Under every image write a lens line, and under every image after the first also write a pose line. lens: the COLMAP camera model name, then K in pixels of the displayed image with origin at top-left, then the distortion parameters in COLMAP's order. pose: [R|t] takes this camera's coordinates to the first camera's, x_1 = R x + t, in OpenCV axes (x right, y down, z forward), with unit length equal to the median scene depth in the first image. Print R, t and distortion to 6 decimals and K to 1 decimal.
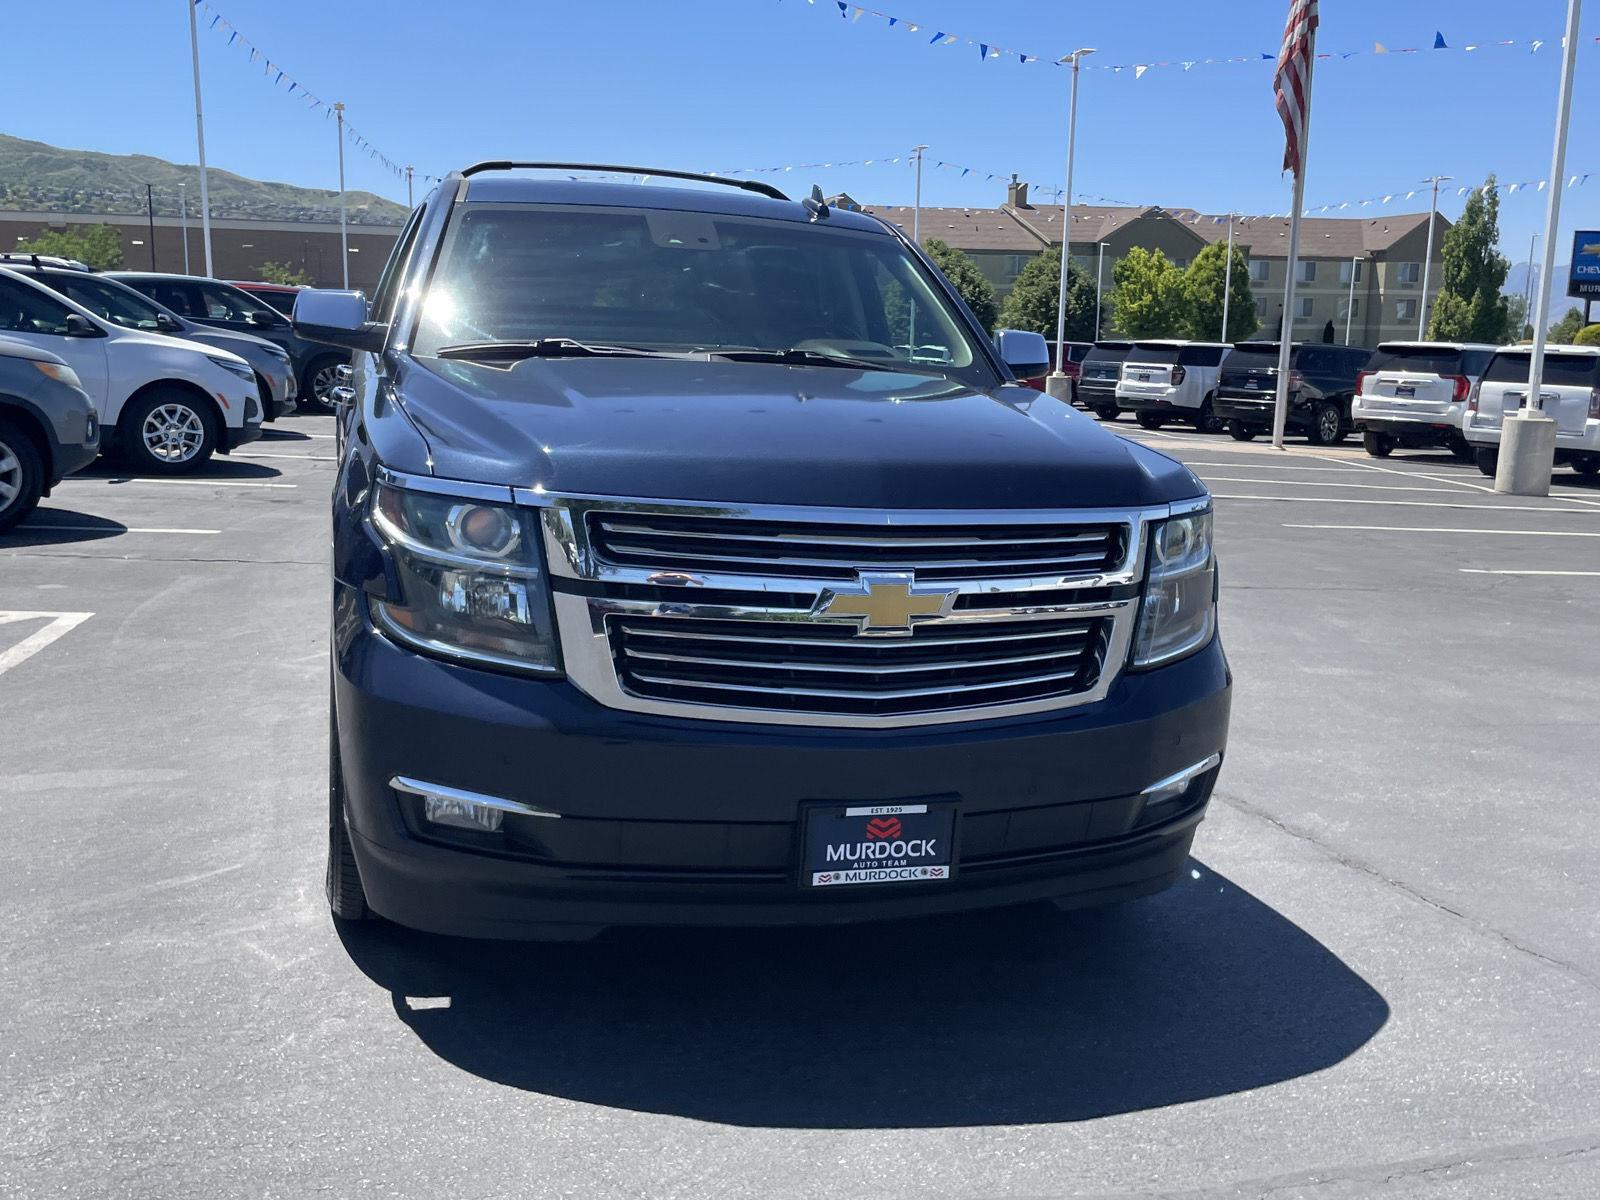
lens RADIAL K [[1555.0, 0, 810.2], [0, 1555.0, 612.2], [0, 0, 1]] dist [0.044583, 0.000000]
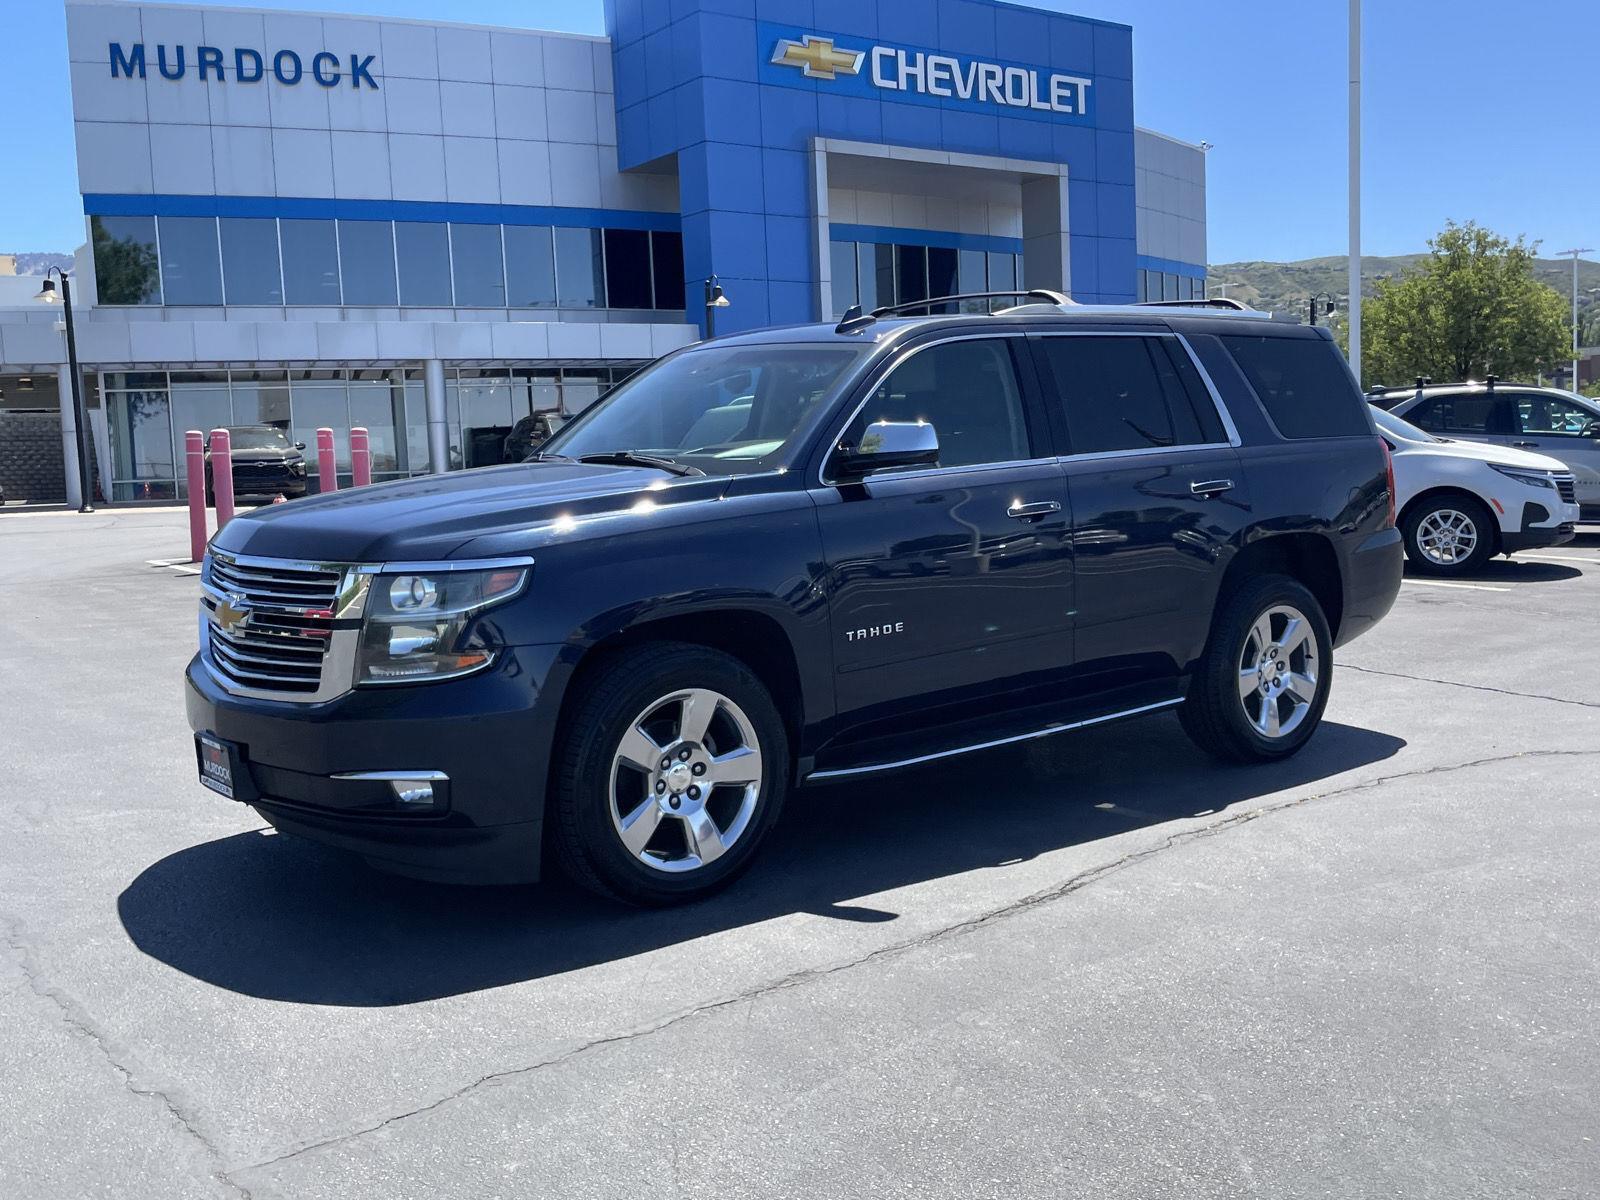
lens RADIAL K [[1555.0, 0, 830.6], [0, 1555.0, 592.3], [0, 0, 1]] dist [0.044583, 0.000000]
pose [[0.394474, 0.041610, -0.917964, 1.686851], [-0.120050, 0.992746, -0.006589, -0.087203], [0.911031, 0.112801, 0.396608, 0.886673]]
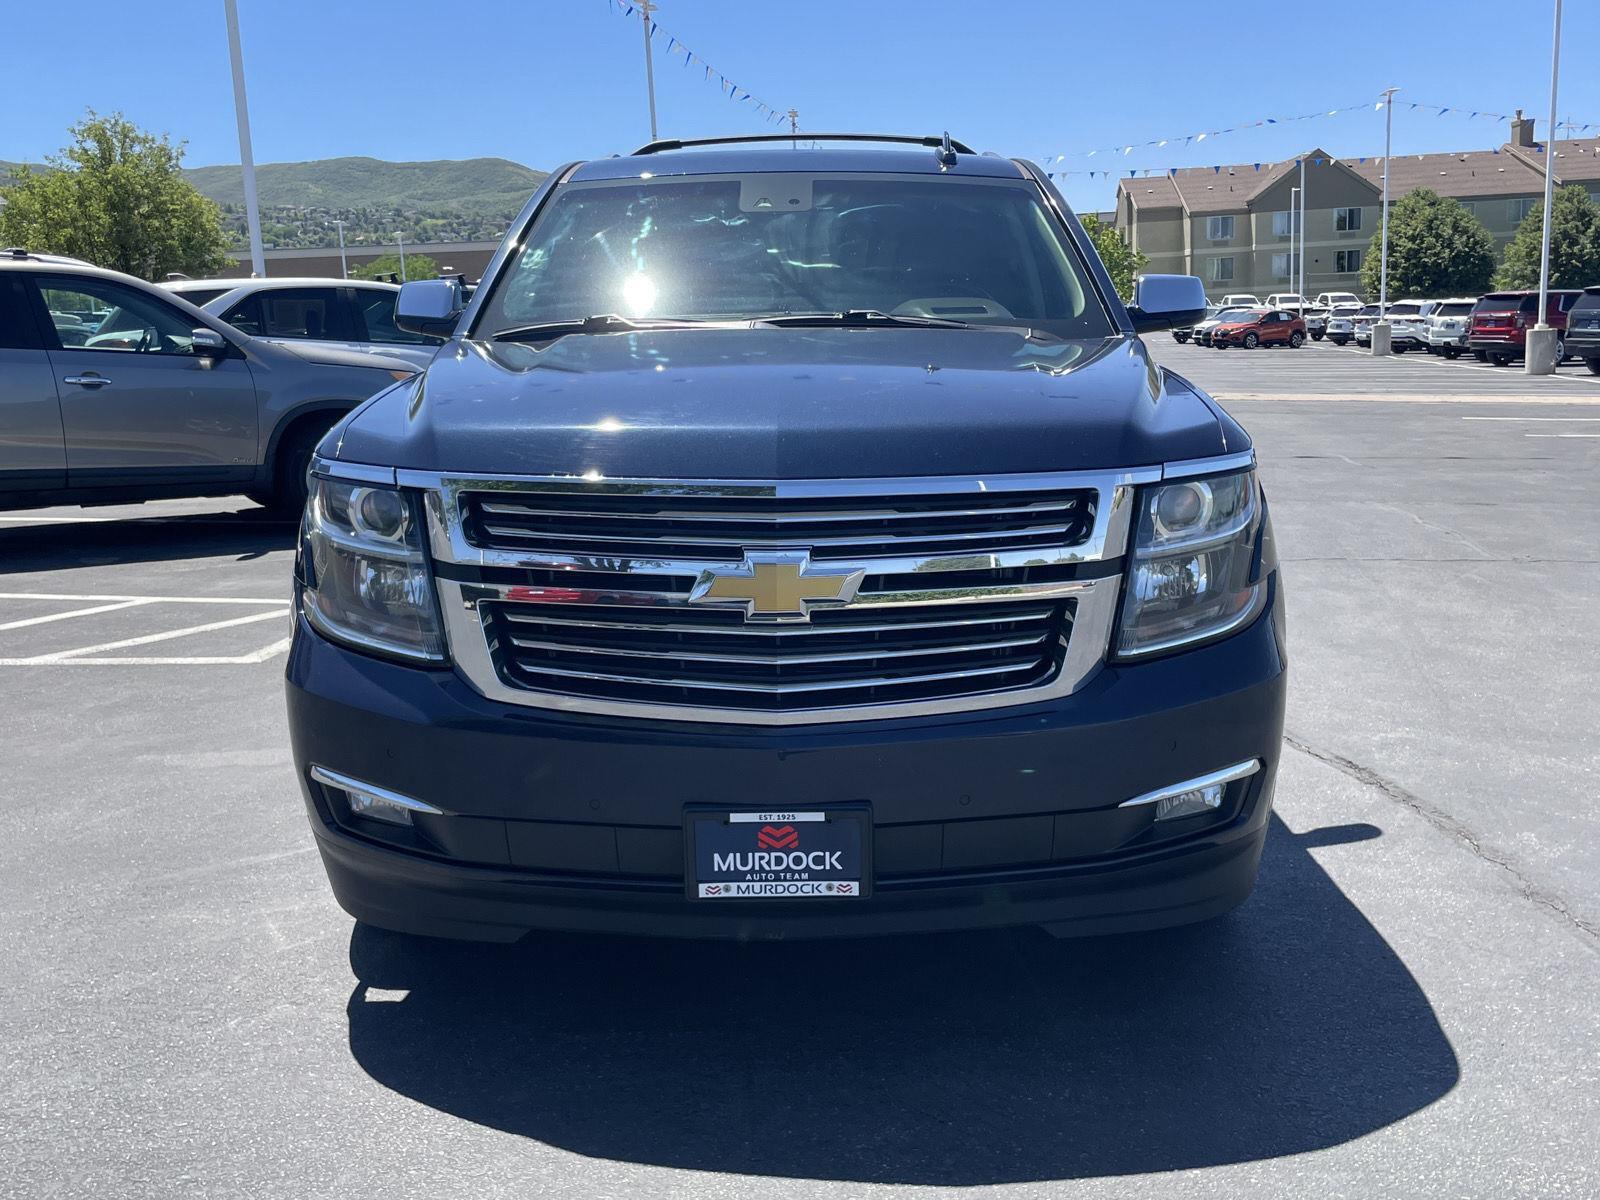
lens RADIAL K [[1555.0, 0, 815.6], [0, 1555.0, 613.1], [0, 0, 1]] dist [0.044583, 0.000000]
pose [[0.956447, -0.004382, -0.291875, 0.318335], [0.007581, 0.999923, 0.009830, 0.001321], [0.291809, -0.011614, 0.956406, 0.145866]]
